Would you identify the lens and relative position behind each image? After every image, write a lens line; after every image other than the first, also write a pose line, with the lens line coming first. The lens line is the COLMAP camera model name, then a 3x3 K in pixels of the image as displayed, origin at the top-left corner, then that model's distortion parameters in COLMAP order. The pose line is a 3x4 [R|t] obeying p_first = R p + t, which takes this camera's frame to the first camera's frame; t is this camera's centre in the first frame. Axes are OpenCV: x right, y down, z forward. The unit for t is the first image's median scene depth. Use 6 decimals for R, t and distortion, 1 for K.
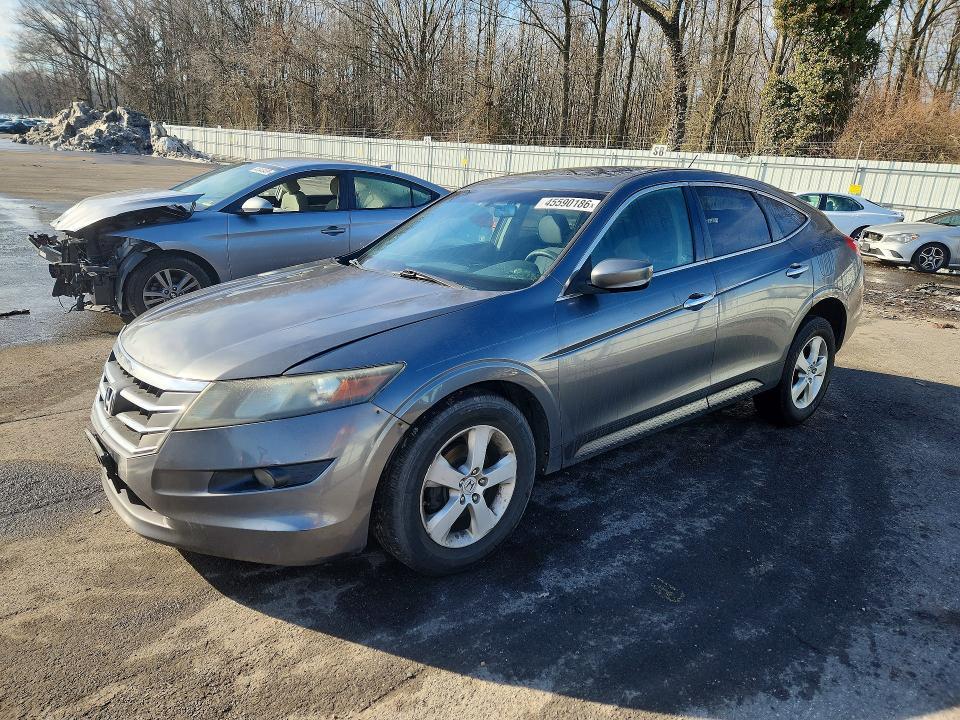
lens RADIAL K [[656.6, 0, 479.1], [0, 656.6, 360.9], [0, 0, 1]] dist [0.027552, -0.009576]
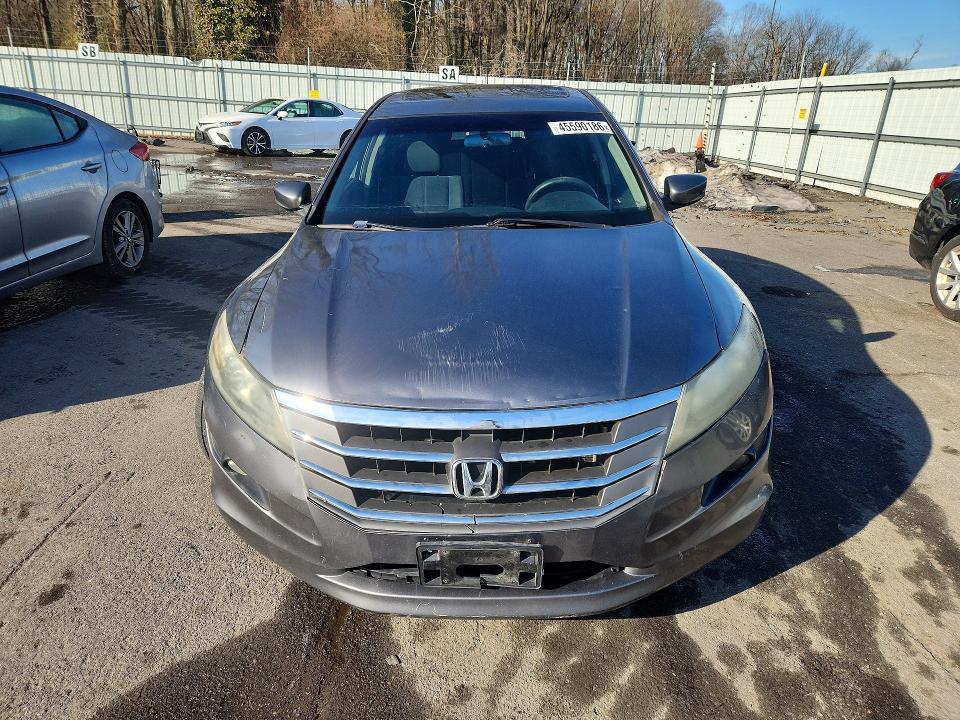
lens RADIAL K [[656.6, 0, 479.5], [0, 656.6, 359.6], [0, 0, 1]] dist [0.027552, -0.009576]
pose [[0.646783, -0.311096, 0.696341, -0.135183], [0.219093, 0.950330, 0.221068, -0.027741], [-0.730527, 0.009580, 0.682816, 0.075387]]
